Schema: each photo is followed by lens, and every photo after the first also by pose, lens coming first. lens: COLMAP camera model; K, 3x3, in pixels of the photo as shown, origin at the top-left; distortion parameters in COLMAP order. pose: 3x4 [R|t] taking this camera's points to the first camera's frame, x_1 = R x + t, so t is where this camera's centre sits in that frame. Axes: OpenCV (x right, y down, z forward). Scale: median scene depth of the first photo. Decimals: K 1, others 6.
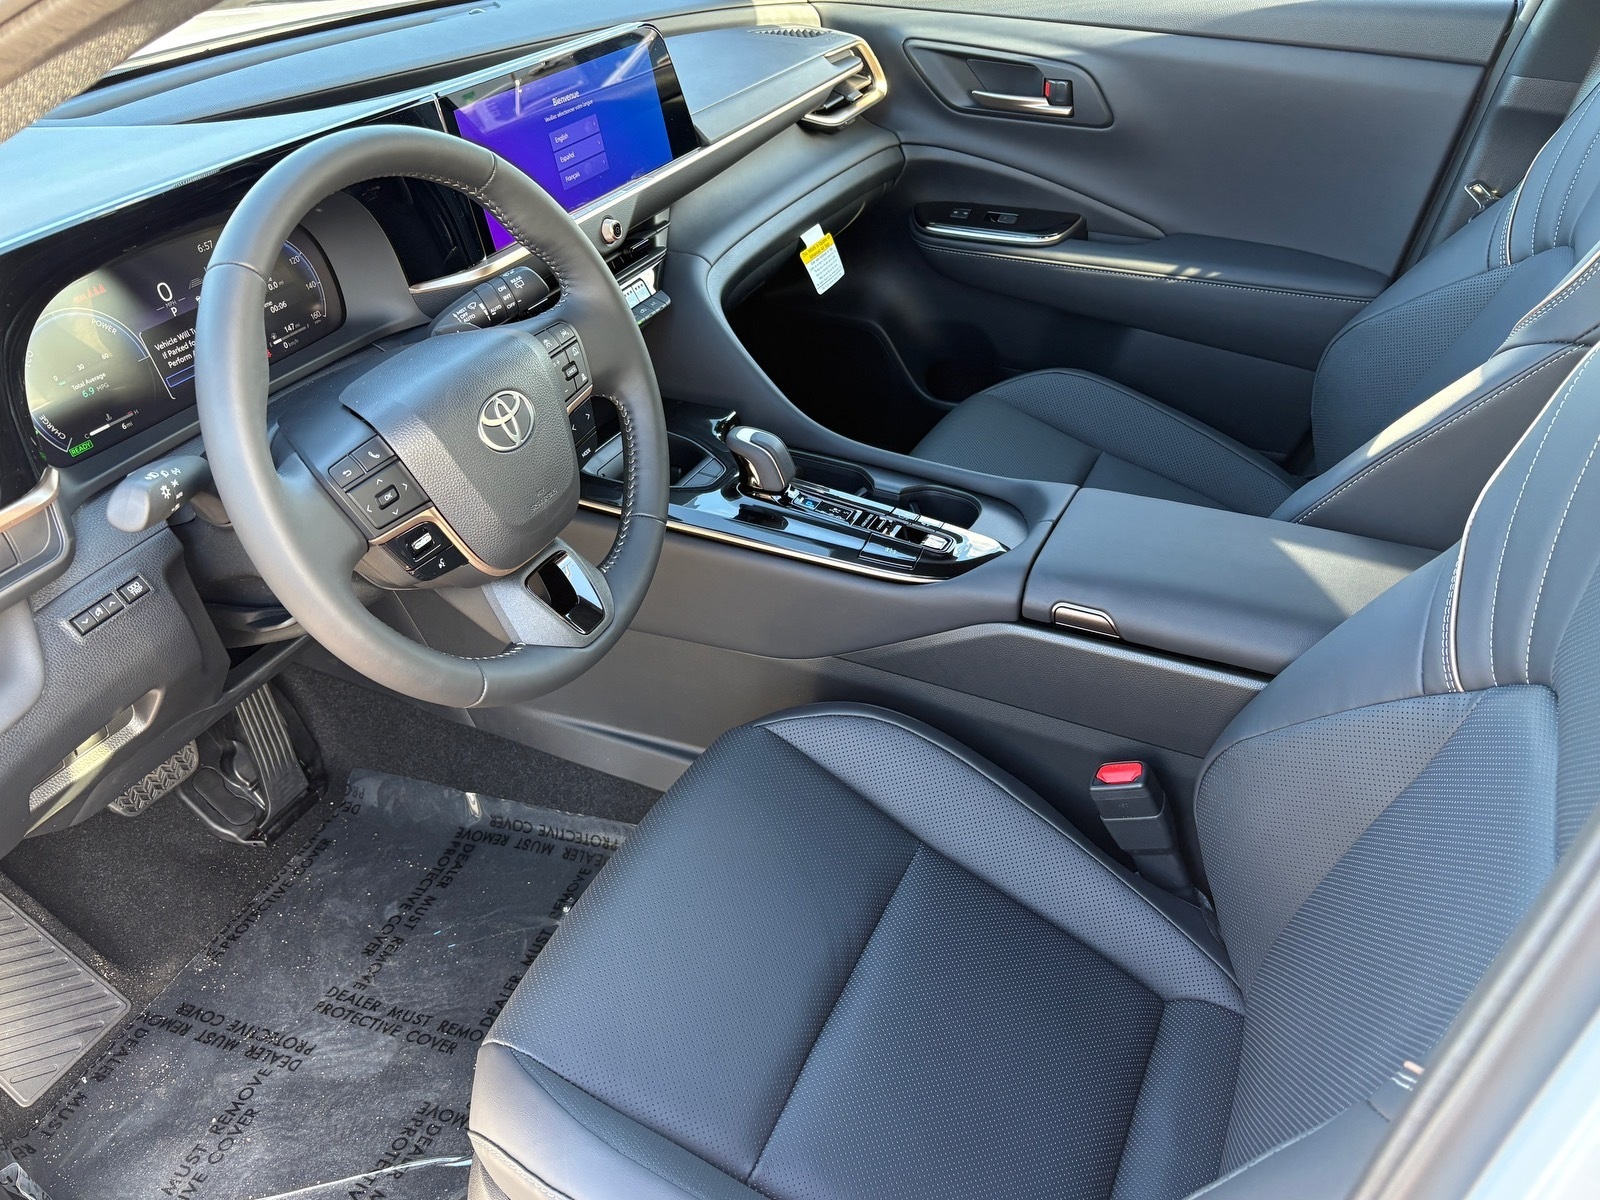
lens RADIAL K [[1318.2, 0, 800.0], [0, 1318.2, 600.0], [0, 0, 1]] dist [0.026249, -0.002700]
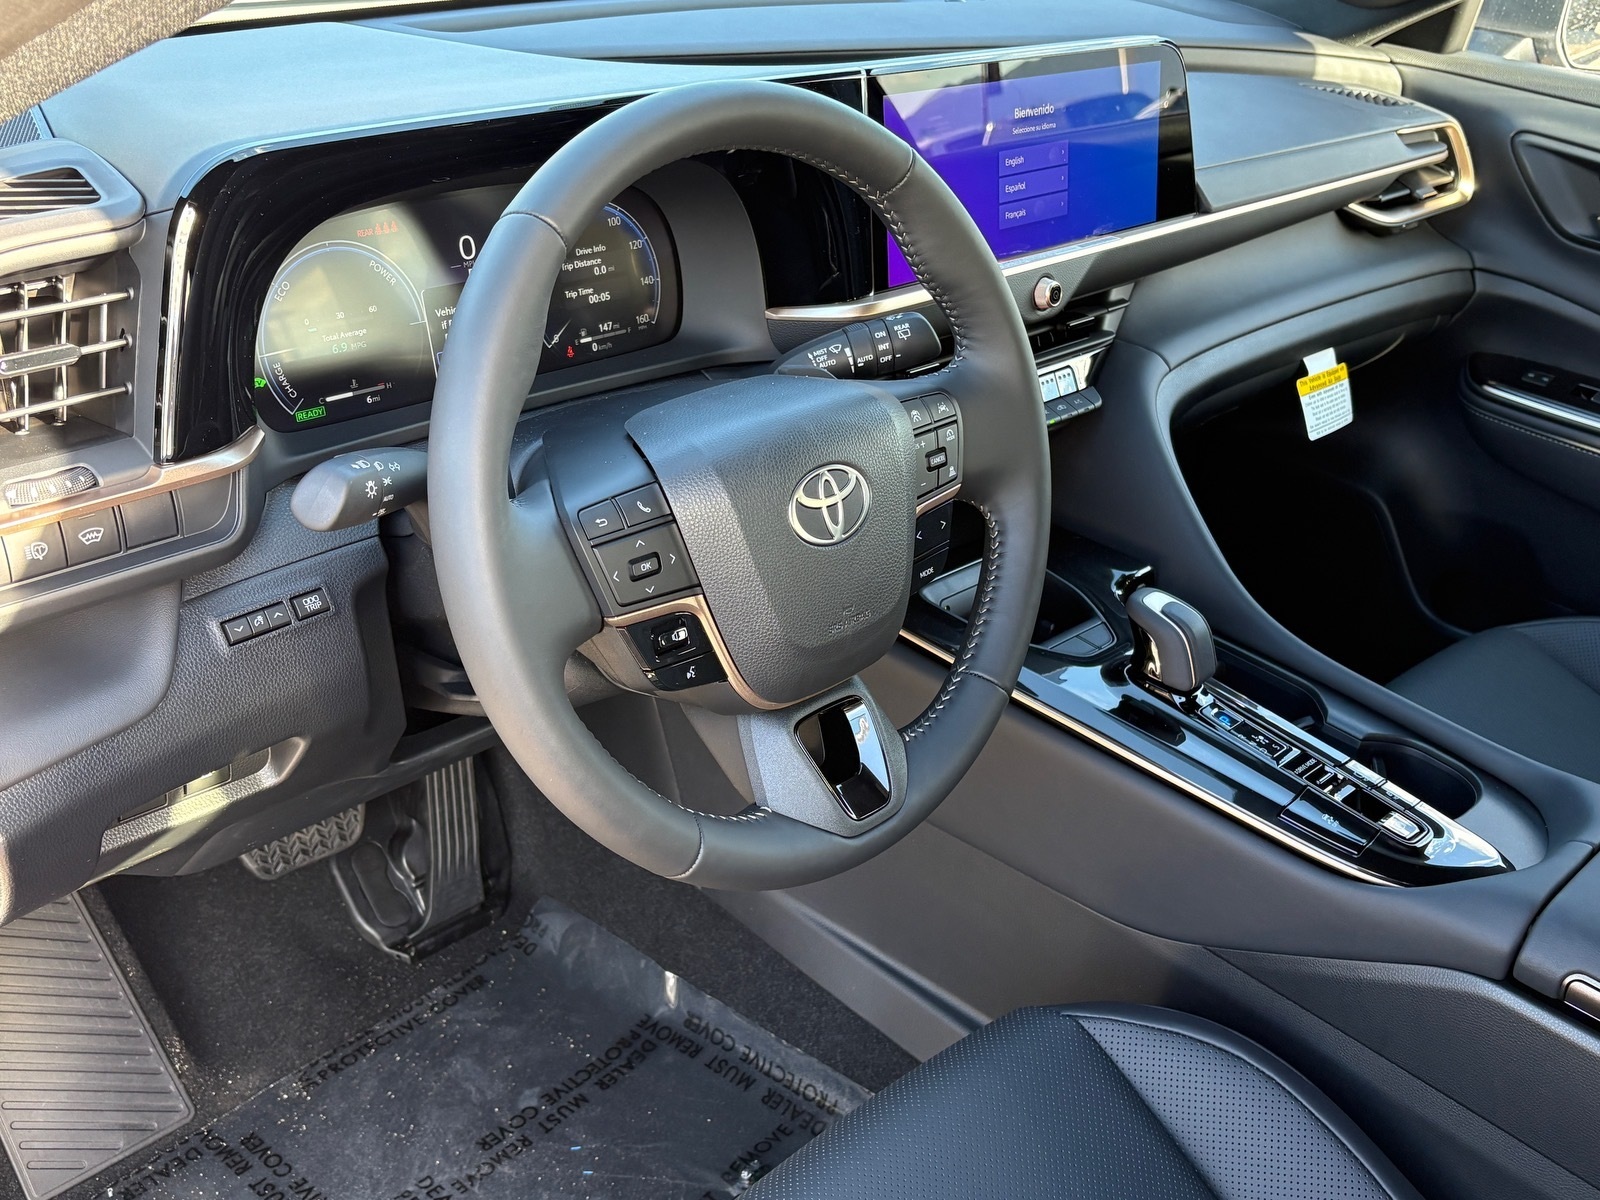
lens RADIAL K [[1607.0, 0, 800.0], [0, 1607.0, 600.0], [0, 0, 1]] dist [0.213851, -0.623252]
pose [[0.937265, 0.243309, -0.249671, -0.003568], [-0.267479, 0.961203, -0.067404, -0.016318], [0.223585, 0.129957, 0.965982, 0.115529]]
